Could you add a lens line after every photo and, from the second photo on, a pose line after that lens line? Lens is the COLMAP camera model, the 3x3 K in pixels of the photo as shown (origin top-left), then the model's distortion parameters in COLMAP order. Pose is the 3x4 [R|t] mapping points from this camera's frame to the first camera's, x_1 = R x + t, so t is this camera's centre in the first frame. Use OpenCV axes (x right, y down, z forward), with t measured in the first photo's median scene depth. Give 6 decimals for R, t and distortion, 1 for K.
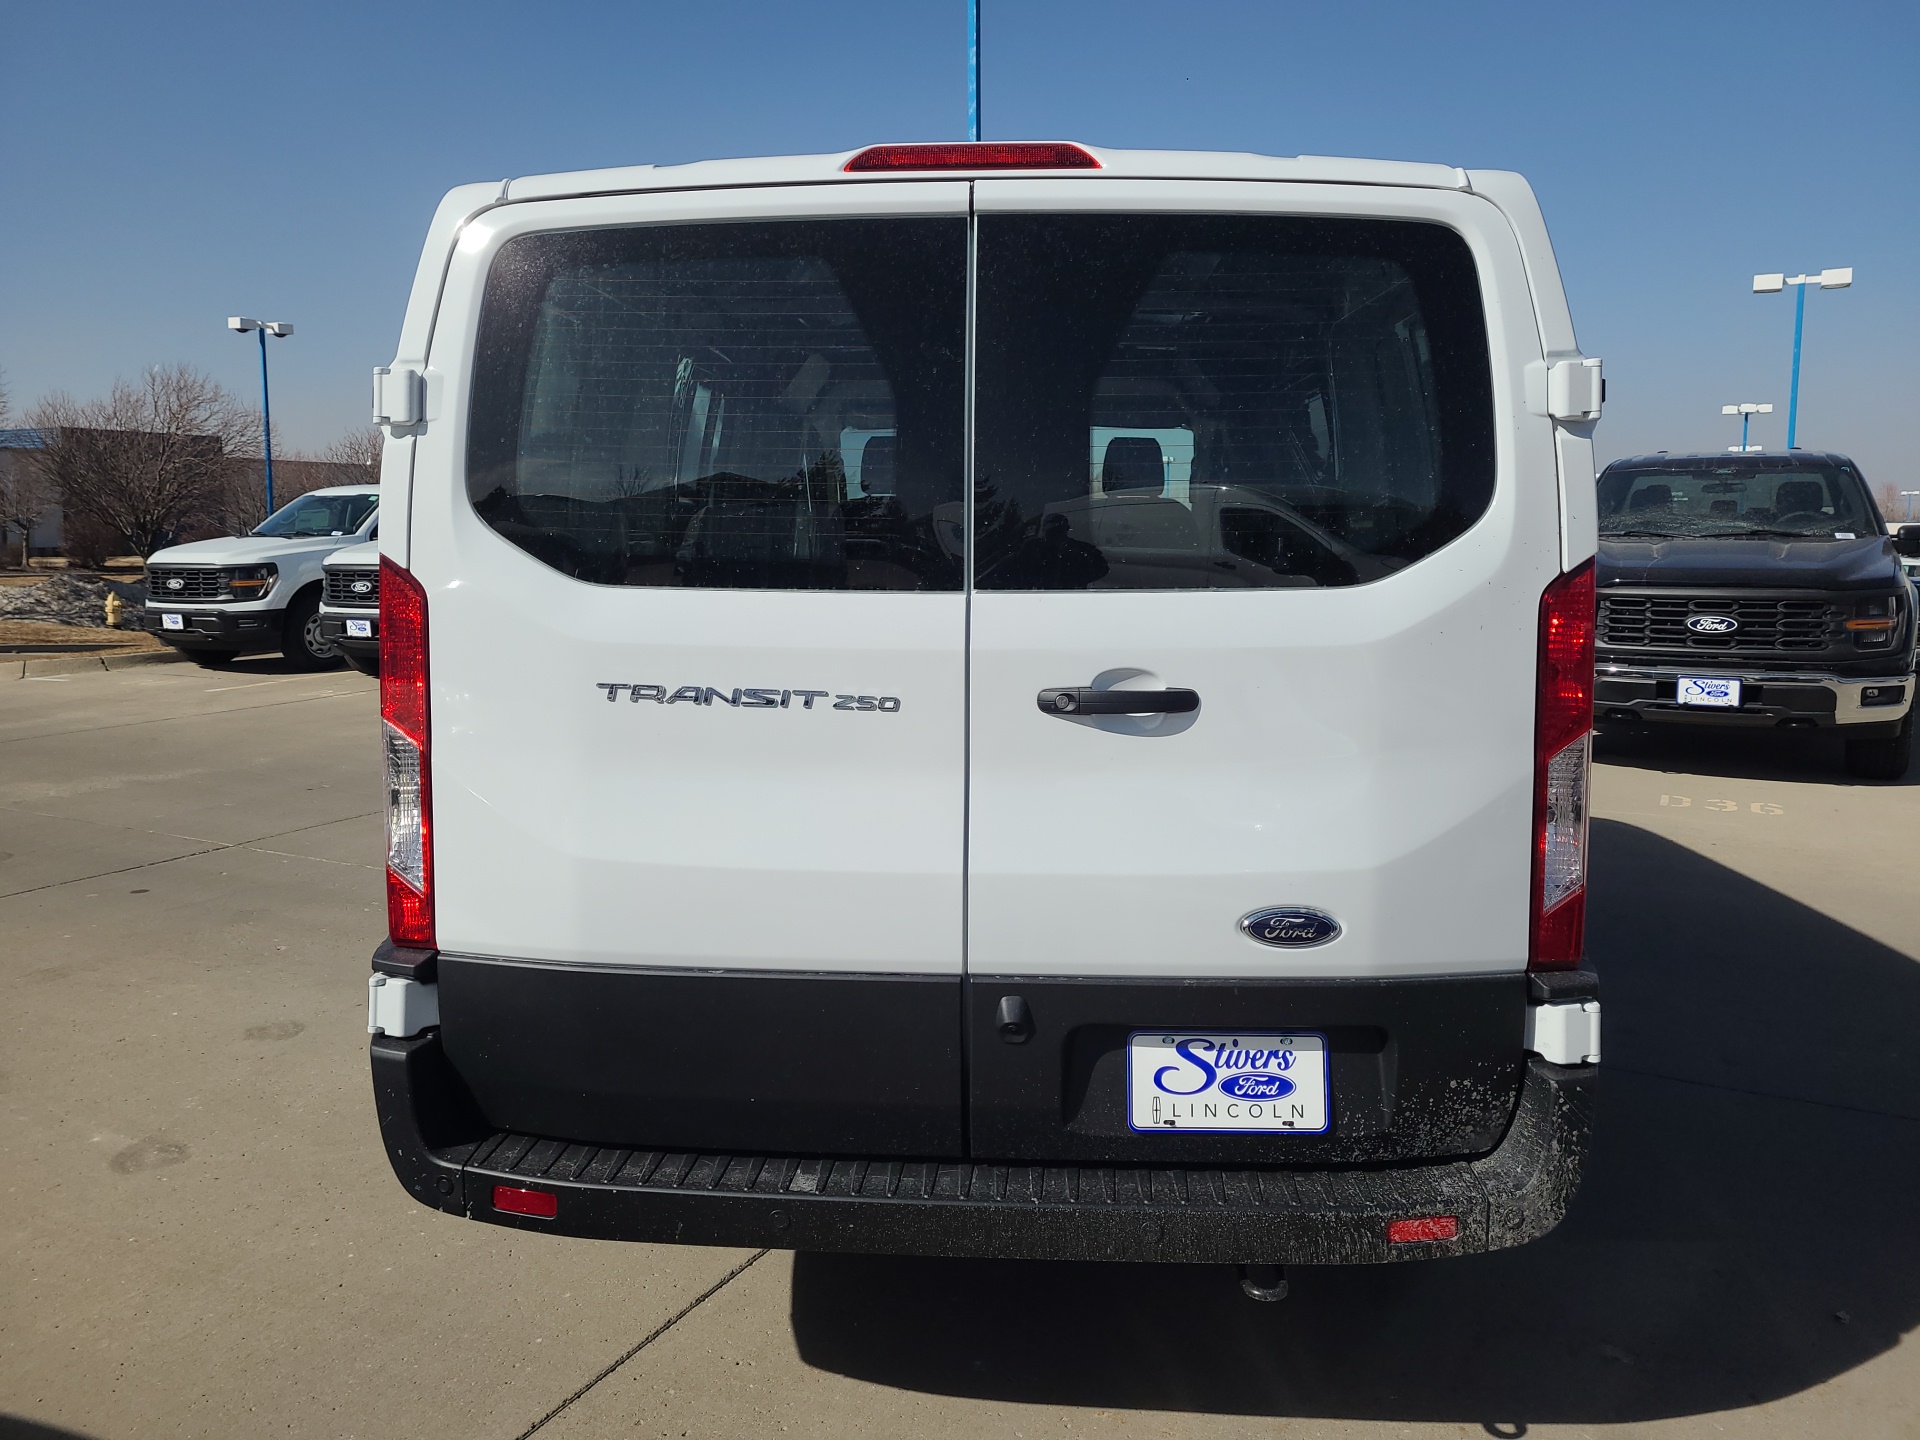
lens RADIAL K [[1448.7, 0, 956.5], [0, 1448.7, 700.2], [0, 0, 1]] dist [0.061699, -0.039639]
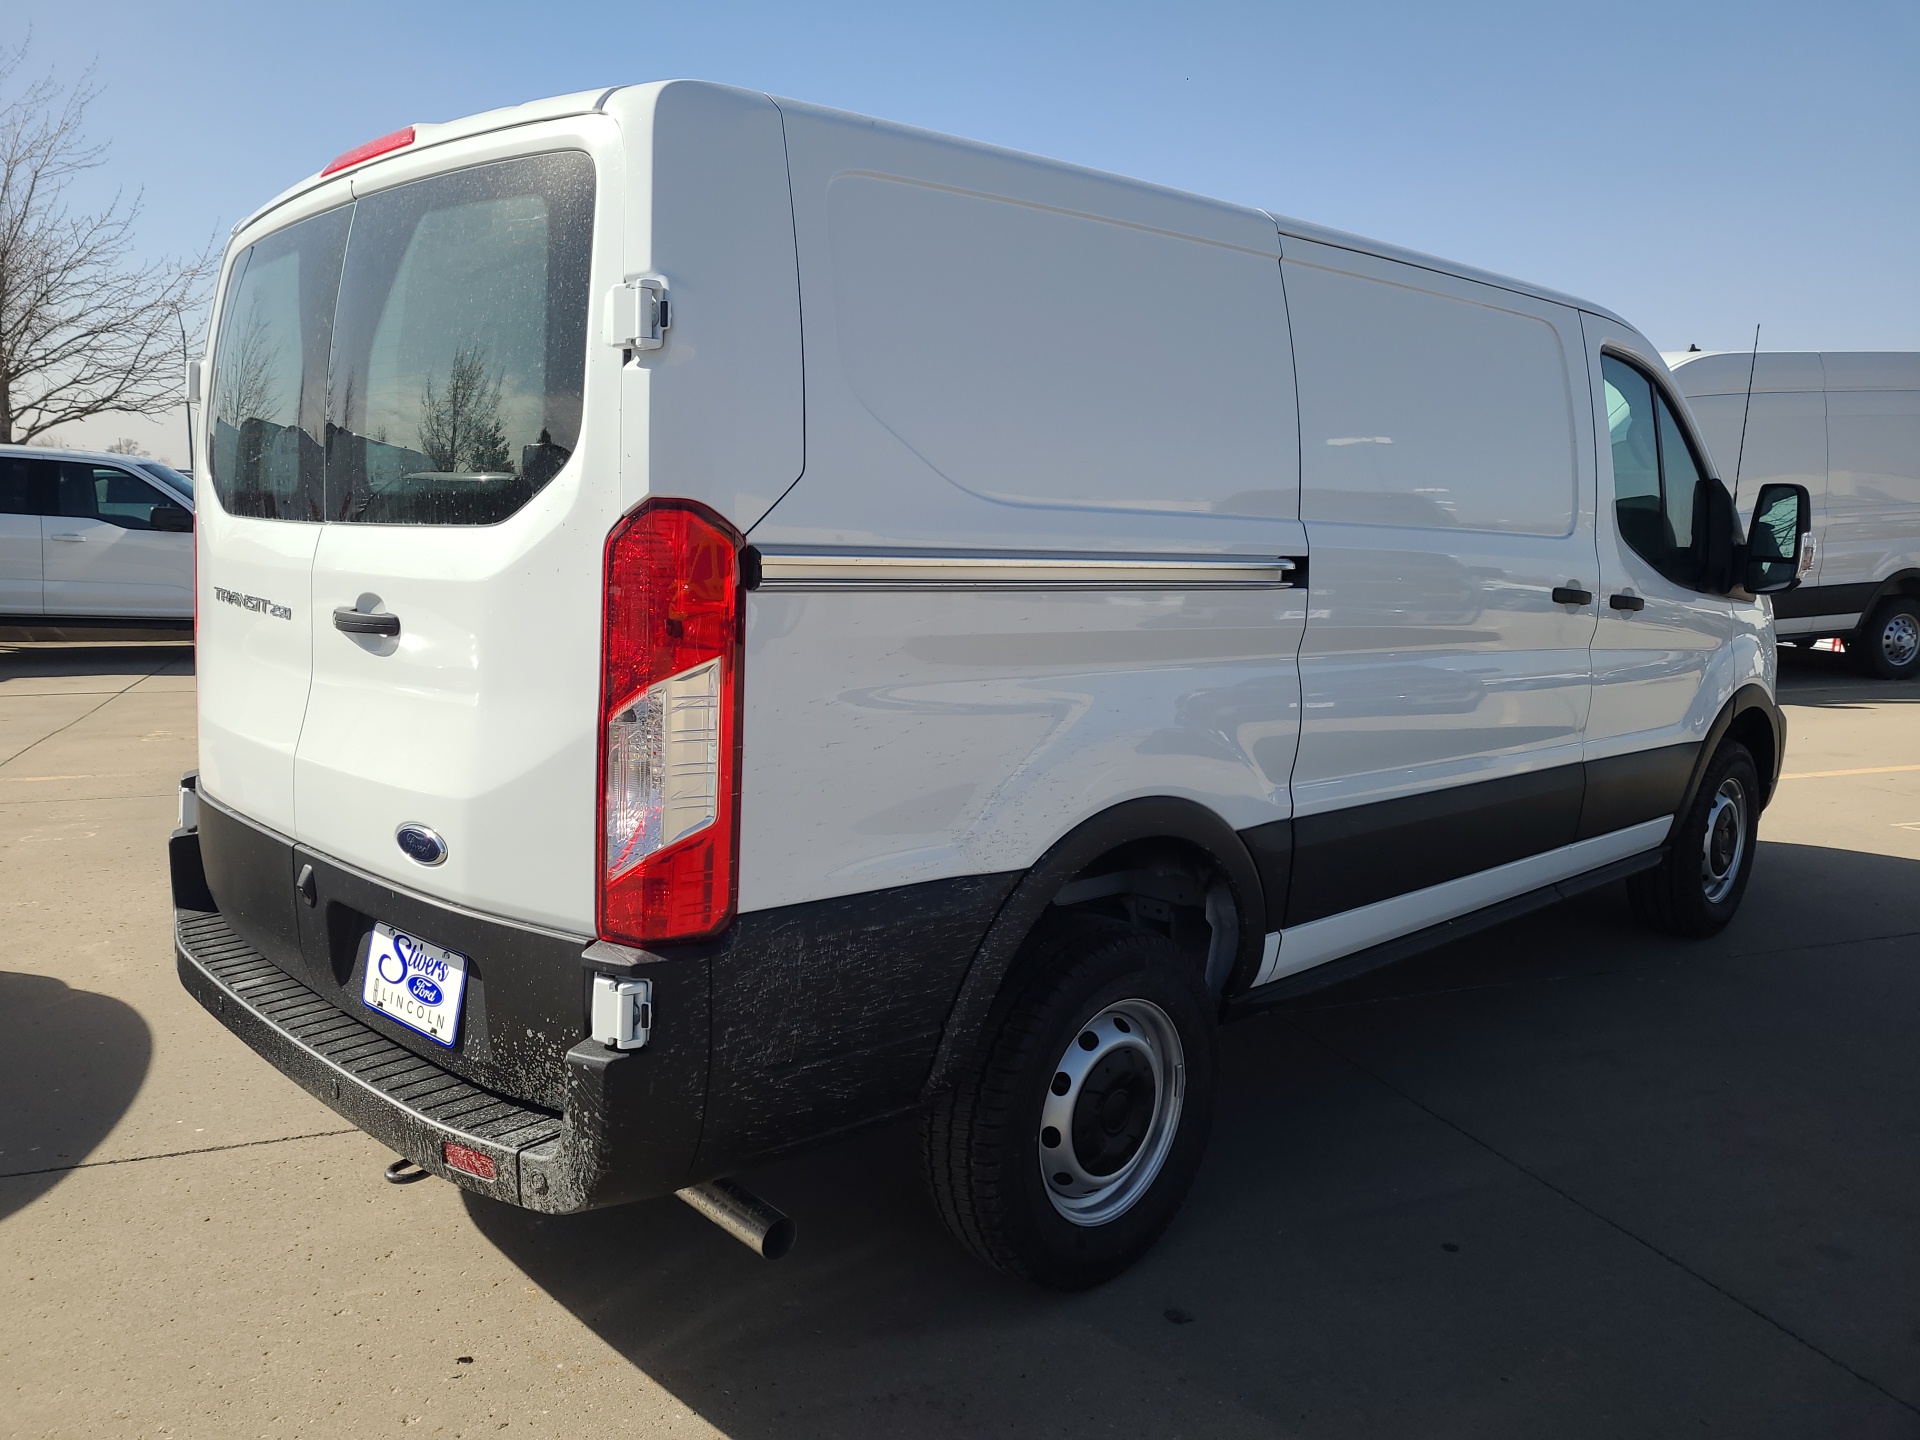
lens RADIAL K [[1448.7, 0, 958.6], [0, 1448.7, 717.3], [0, 0, 1]] dist [0.061699, -0.039639]
pose [[0.730719, 0.106168, -0.674372, 1.198111], [-0.095192, 0.994028, 0.053346, -0.029798], [0.676009, 0.025214, 0.736462, 0.467625]]
